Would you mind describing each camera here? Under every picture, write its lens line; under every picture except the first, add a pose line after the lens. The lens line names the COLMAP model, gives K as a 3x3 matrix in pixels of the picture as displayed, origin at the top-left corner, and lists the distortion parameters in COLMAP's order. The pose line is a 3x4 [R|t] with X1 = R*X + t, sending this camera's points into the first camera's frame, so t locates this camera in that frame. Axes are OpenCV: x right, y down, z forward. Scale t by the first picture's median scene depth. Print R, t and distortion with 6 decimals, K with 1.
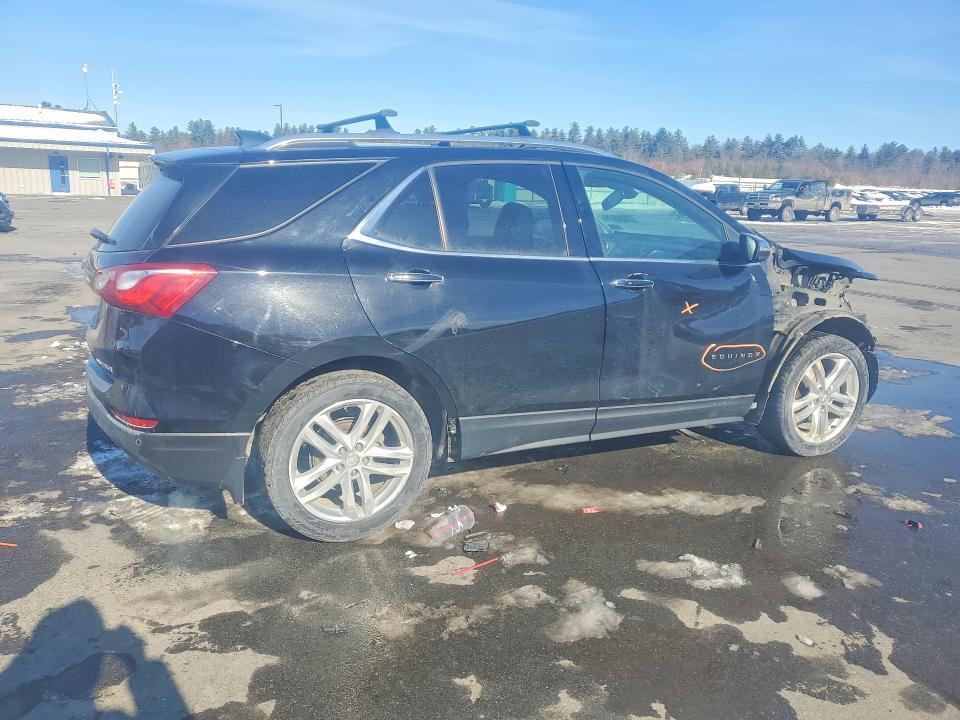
lens RADIAL K [[742.6, 0, 462.5], [0, 742.6, 353.1], [0, 0, 1]] dist [0.034482, -0.013718]
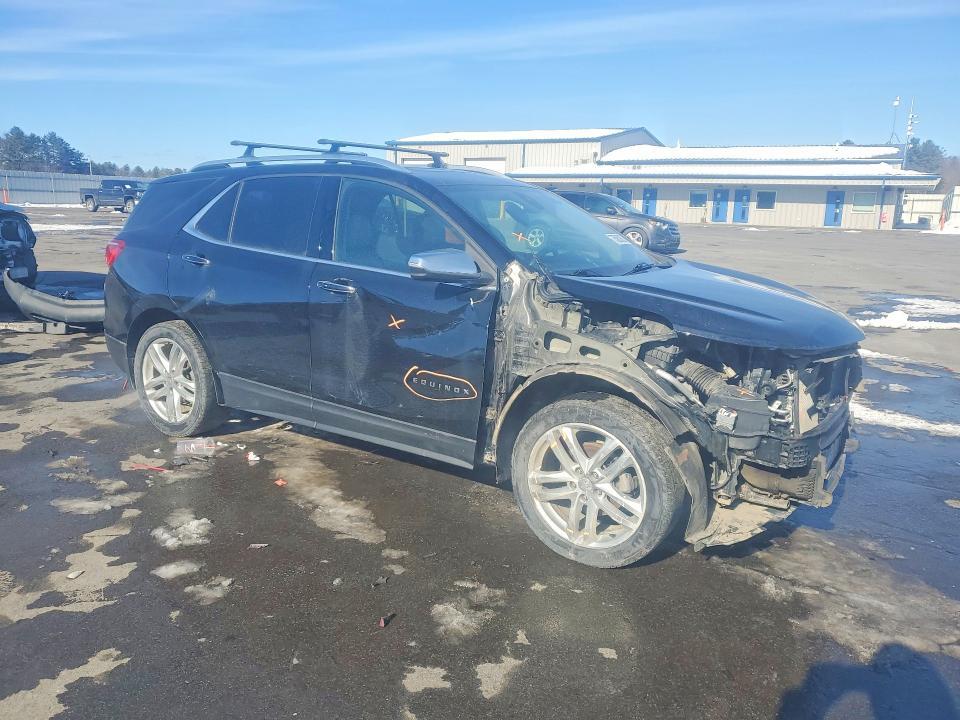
lens RADIAL K [[742.6, 0, 474.0], [0, 742.6, 358.1], [0, 0, 1]] dist [0.034482, -0.013718]
pose [[0.515893, 0.166072, -0.840401, 1.353216], [-0.199325, 0.977374, 0.070780, -0.119987], [0.833141, 0.130998, 0.537323, 0.674640]]
